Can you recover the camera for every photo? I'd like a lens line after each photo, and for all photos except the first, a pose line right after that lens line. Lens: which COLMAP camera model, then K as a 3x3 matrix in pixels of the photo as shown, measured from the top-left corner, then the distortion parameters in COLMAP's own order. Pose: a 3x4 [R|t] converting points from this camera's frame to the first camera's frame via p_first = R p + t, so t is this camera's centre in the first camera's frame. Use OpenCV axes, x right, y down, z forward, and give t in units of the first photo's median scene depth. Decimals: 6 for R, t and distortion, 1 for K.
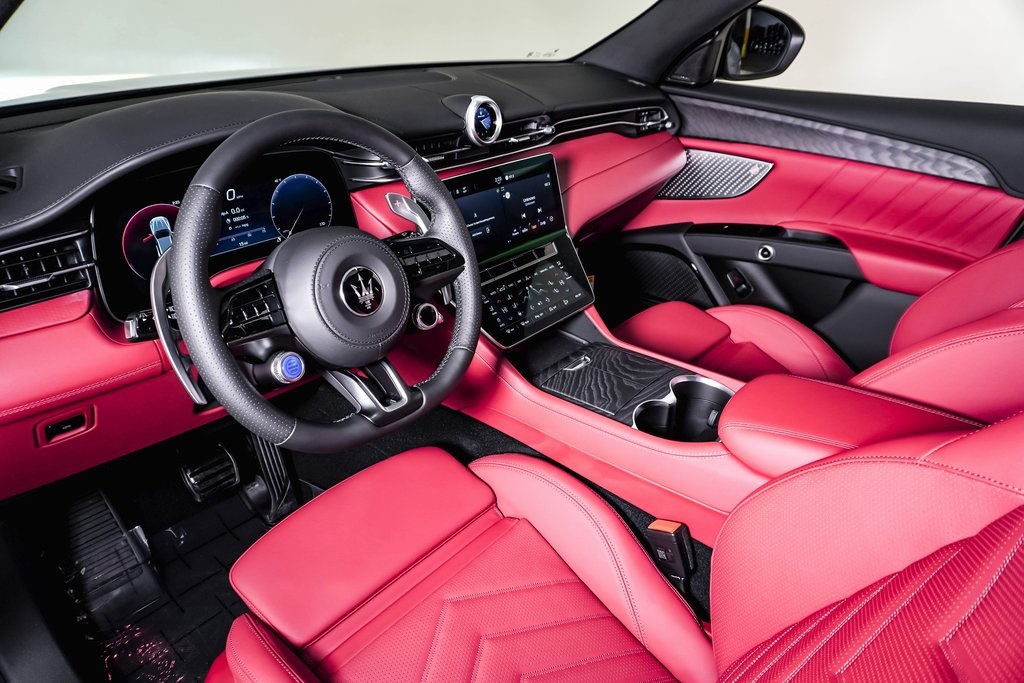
lens RADIAL K [[705.2, 0, 512.9], [0, 705.2, 342.0], [0, 0, 1]] dist [-0.006617, 0.000363]
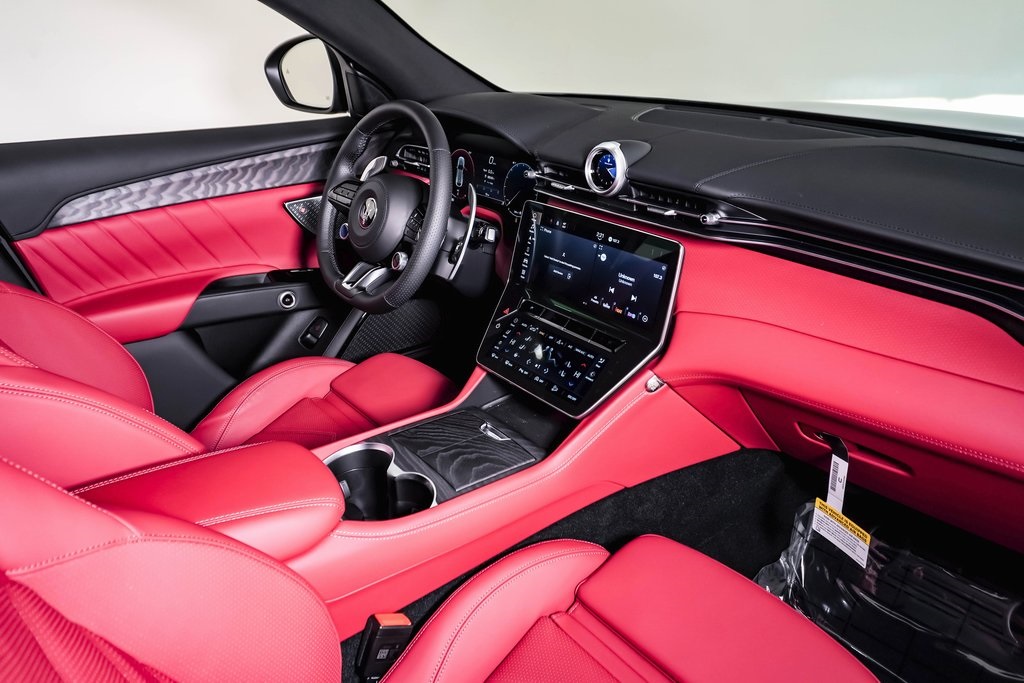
lens RADIAL K [[755.3, 0, 510.9], [0, 755.3, 342.4], [0, 0, 1]] dist [0.002864, -0.000299]
pose [[-0.195399, 0.390952, -0.899431, 0.878478], [-0.447464, 0.780548, 0.436488, -0.472285], [0.872695, 0.487752, 0.022419, 0.909095]]
